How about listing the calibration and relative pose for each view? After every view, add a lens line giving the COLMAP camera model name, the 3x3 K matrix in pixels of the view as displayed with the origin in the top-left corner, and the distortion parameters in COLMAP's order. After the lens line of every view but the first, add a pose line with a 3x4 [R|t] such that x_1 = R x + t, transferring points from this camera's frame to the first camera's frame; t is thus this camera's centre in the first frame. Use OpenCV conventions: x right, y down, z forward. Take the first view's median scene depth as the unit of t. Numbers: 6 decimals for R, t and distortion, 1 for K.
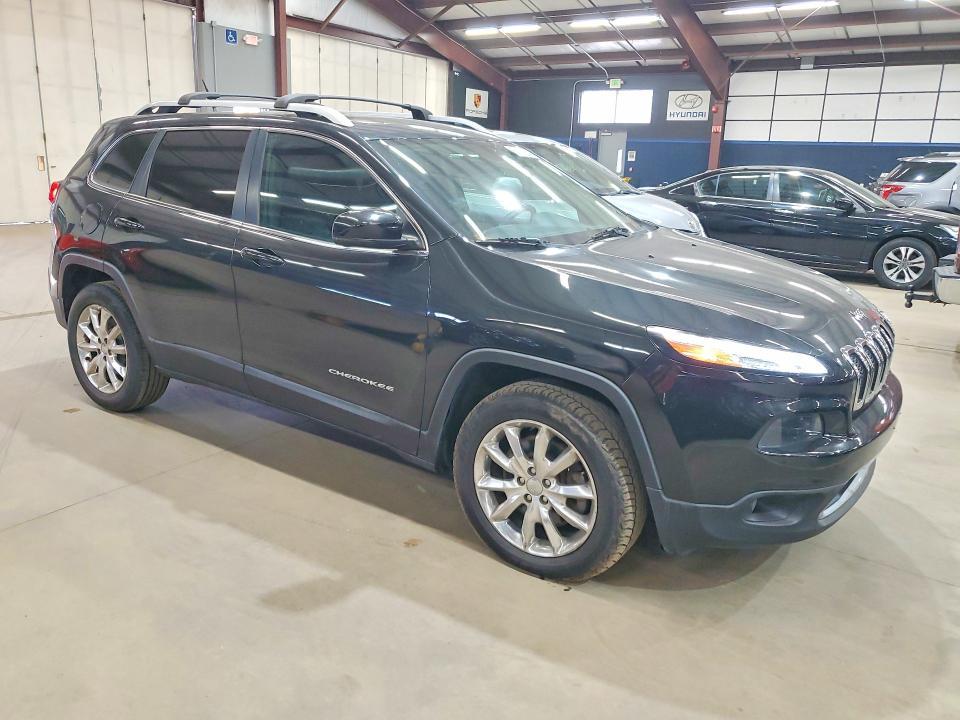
lens RADIAL K [[726.2, 0, 473.2], [0, 726.2, 355.3], [0, 0, 1]] dist [0.008331, -0.001497]
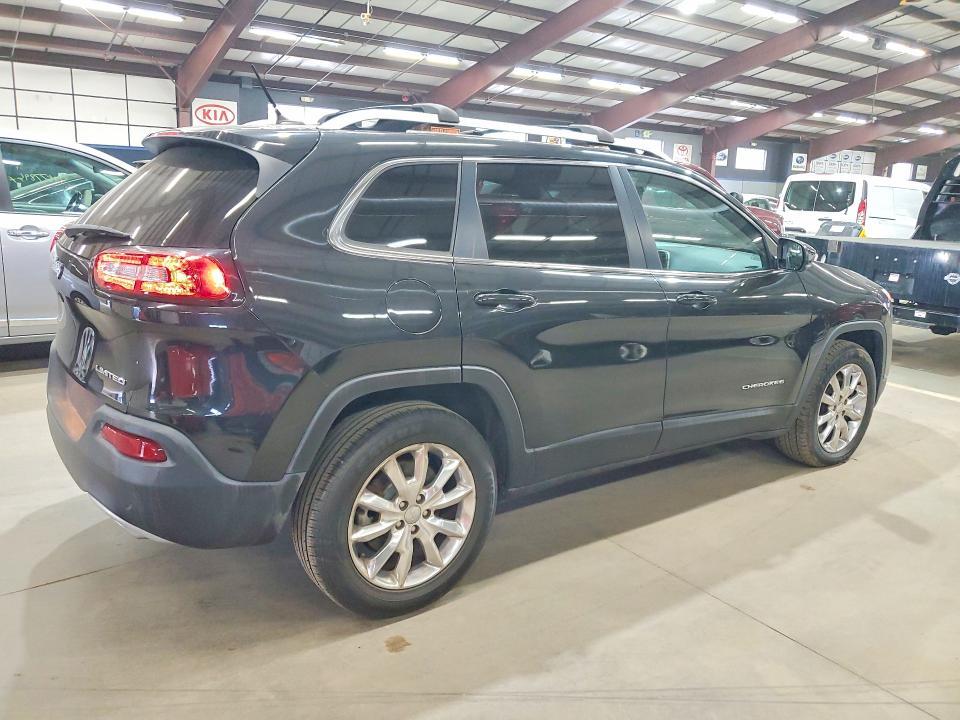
lens RADIAL K [[726.2, 0, 473.2], [0, 726.2, 355.3], [0, 0, 1]] dist [0.008331, -0.001497]
pose [[0.348446, -0.226389, 0.909579, -1.003550], [0.217893, 0.963375, 0.156307, -0.218866], [-0.911651, 0.143726, 0.385012, 0.698582]]
